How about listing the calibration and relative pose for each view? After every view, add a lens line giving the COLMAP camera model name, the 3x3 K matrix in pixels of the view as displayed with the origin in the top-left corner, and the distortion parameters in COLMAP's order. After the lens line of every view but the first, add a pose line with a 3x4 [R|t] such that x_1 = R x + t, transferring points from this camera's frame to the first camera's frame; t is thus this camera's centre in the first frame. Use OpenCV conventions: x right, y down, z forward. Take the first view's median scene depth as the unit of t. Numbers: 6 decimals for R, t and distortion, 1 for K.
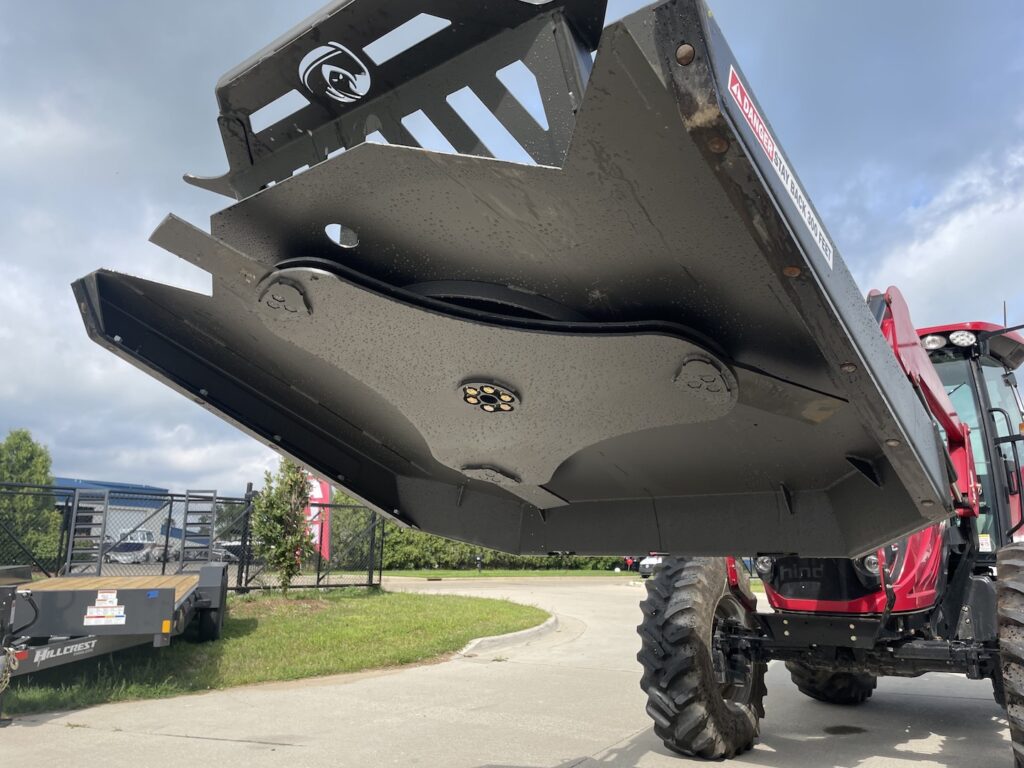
lens RADIAL K [[777.1, 0, 522.8], [0, 777.1, 371.3], [0, 0, 1]] dist [0.101821, -0.137814]
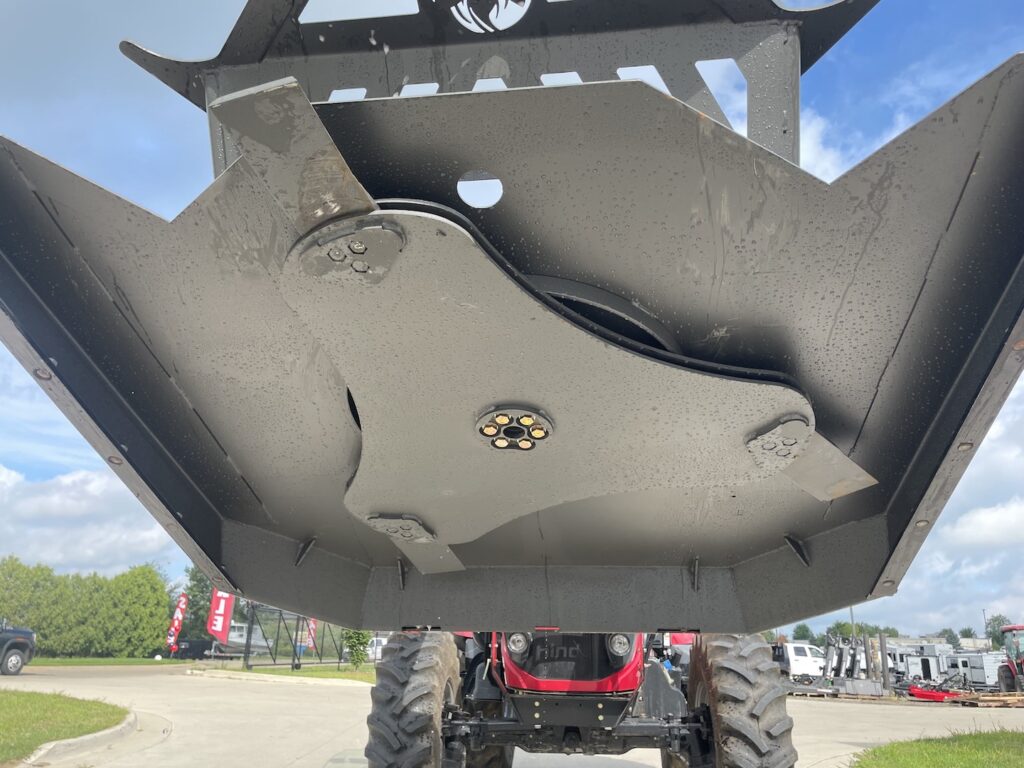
lens RADIAL K [[768.7, 0, 516.0], [0, 768.7, 384.5], [0, 0, 1]] dist [0.092635, -0.114754]
pose [[0.853533, 0.173193, 0.491413, -0.220391], [-0.129296, 0.984042, -0.122241, 0.041646], [-0.504742, 0.040799, 0.862306, 0.139735]]
